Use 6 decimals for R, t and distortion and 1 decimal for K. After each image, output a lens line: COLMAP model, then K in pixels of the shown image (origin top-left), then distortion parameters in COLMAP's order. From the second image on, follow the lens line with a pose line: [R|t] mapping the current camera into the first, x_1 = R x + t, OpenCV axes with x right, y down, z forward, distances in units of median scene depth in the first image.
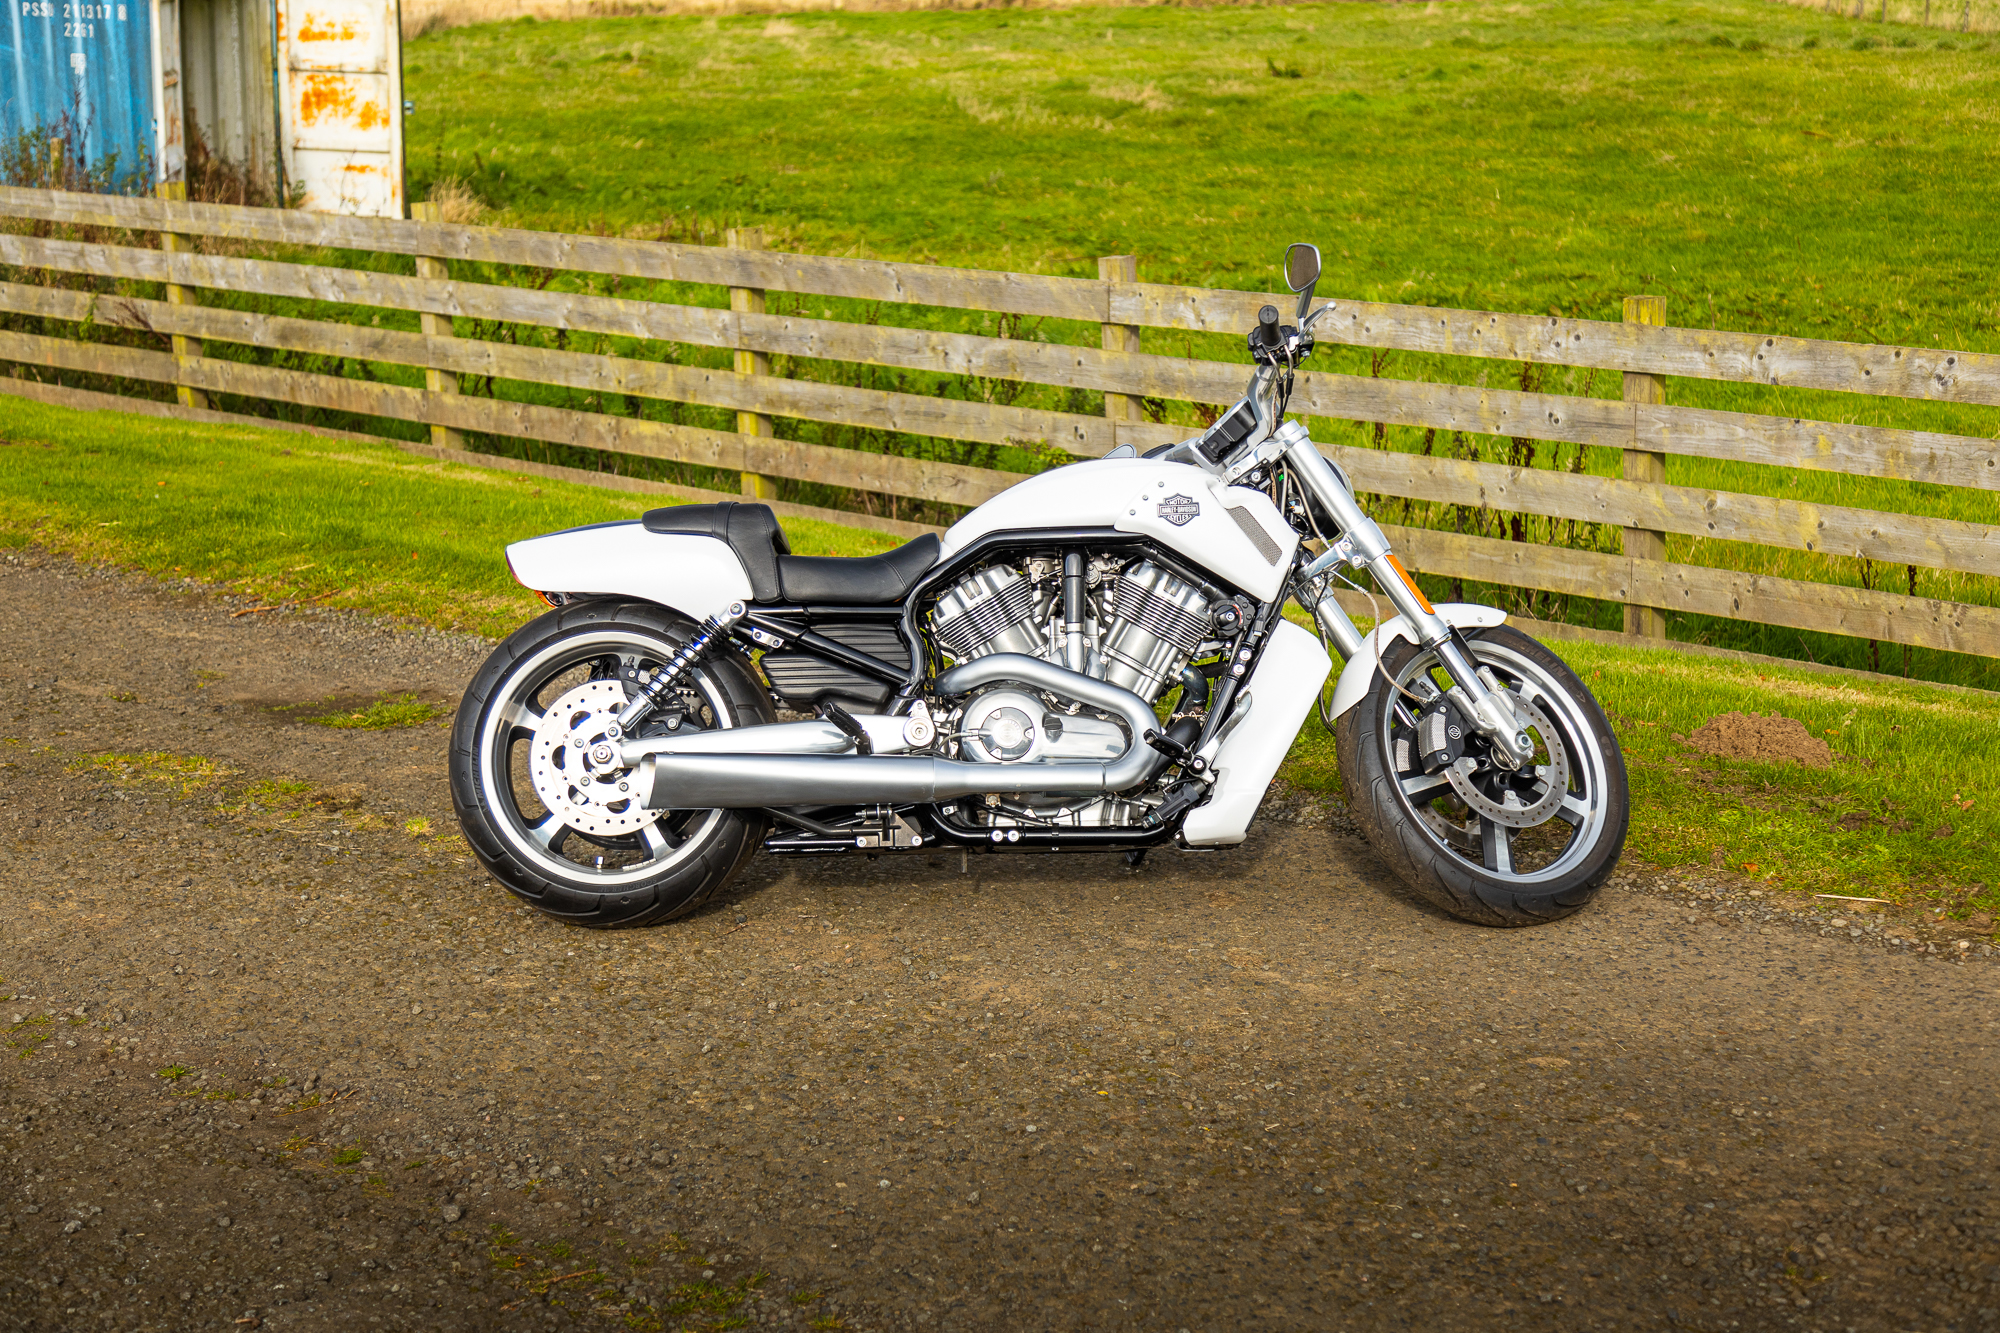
lens RADIAL K [[2987.7, 0, 1000.0], [0, 2987.7, 666.5], [0, 0, 1]] dist [0.020853, 0.000349]
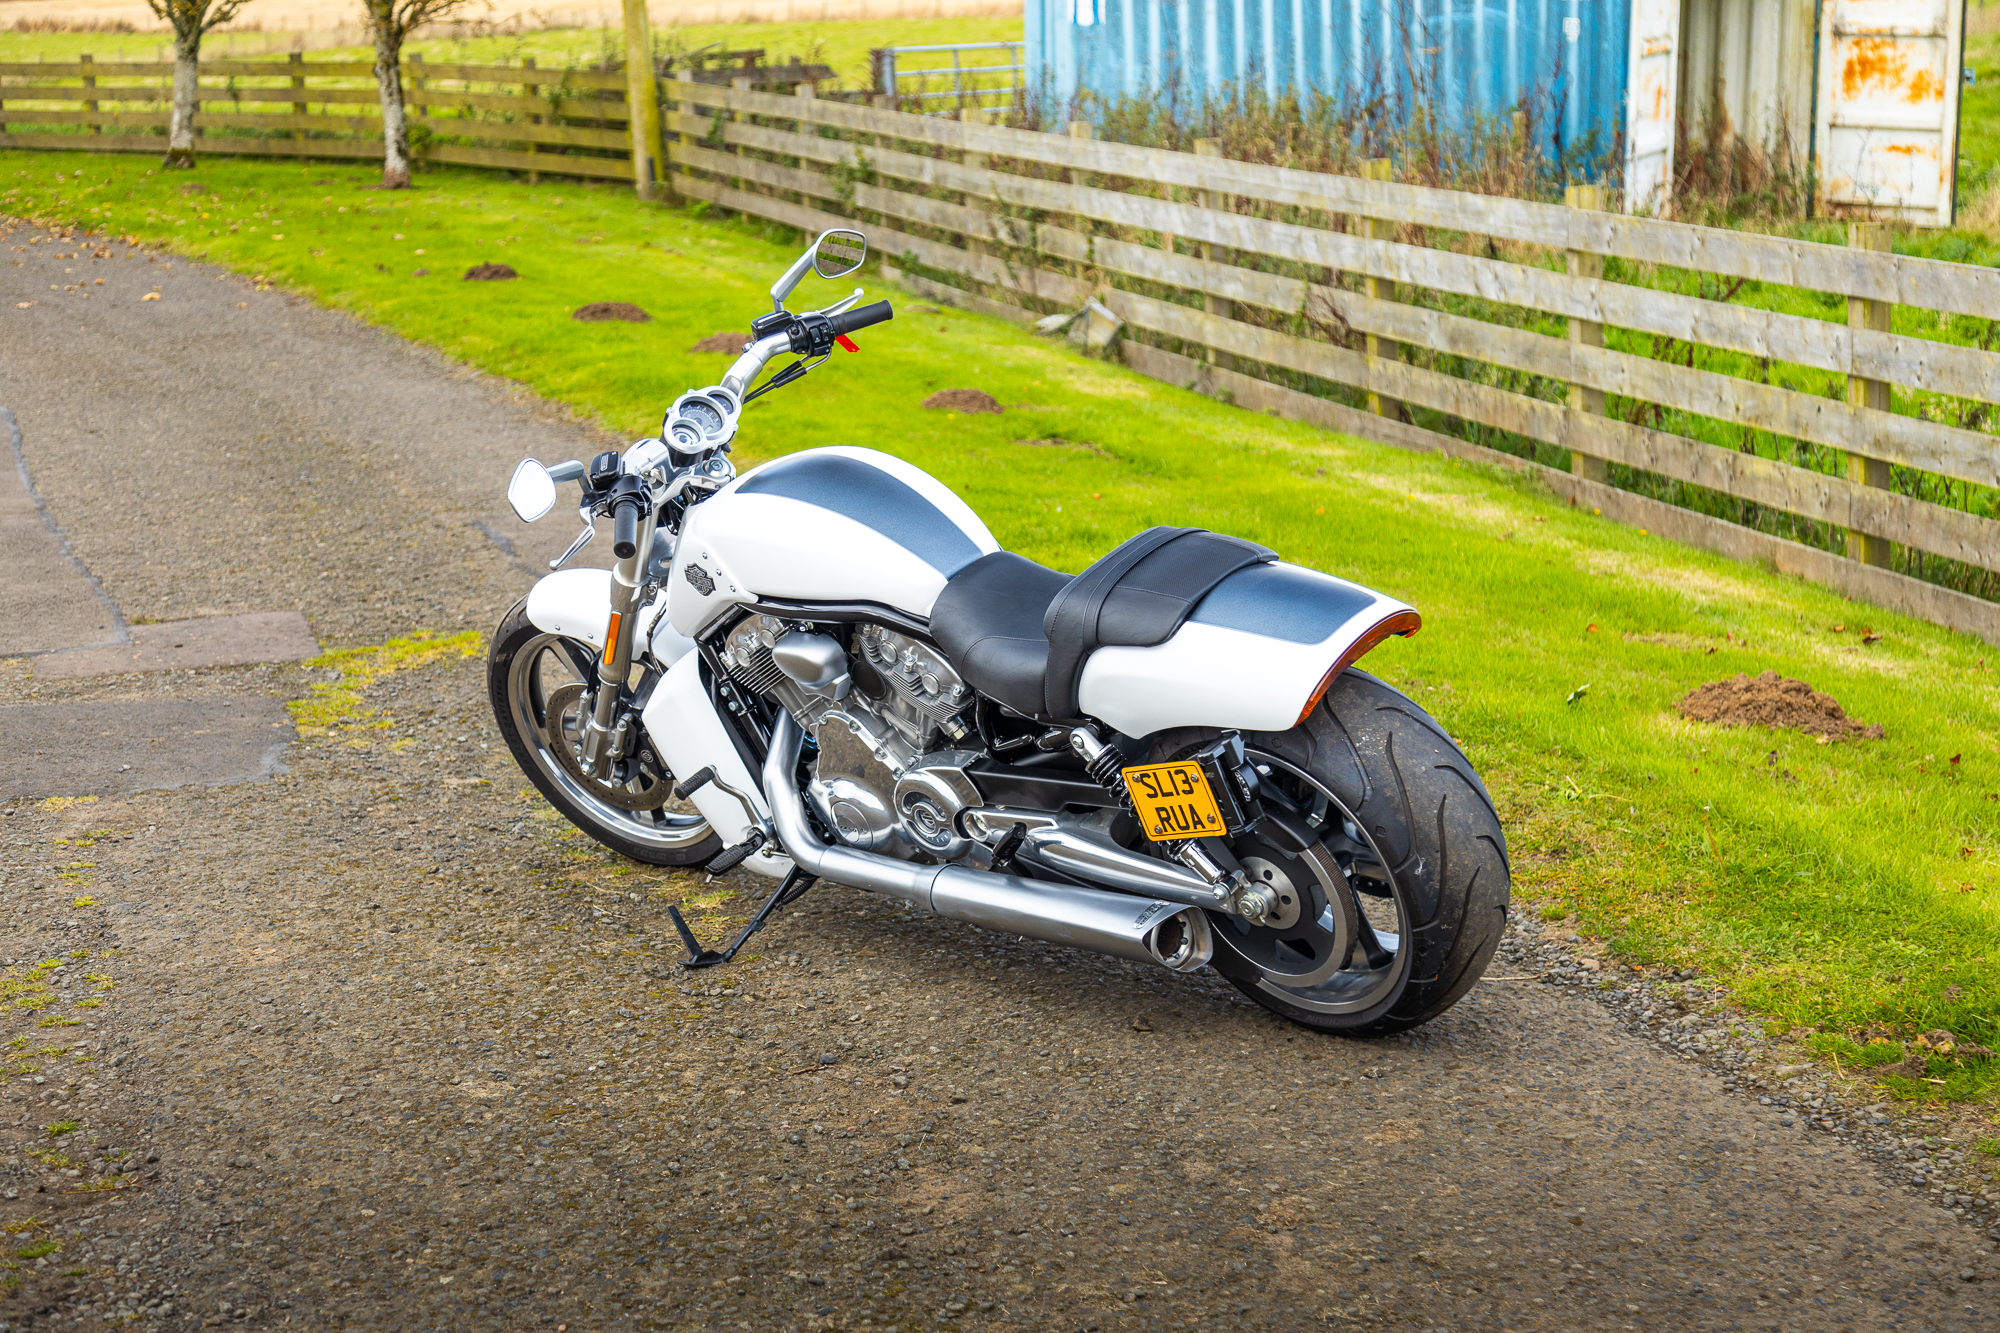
lens RADIAL K [[3446.7, 0, 1000.0], [0, 3446.7, 666.5], [0, 0, 1]] dist [0.003363, 0.004470]
pose [[0.848792, 0.087632, -0.521414, 0.286139], [-0.096165, 0.995308, 0.010734, -0.023542], [0.519908, 0.041031, 0.853236, 0.142518]]
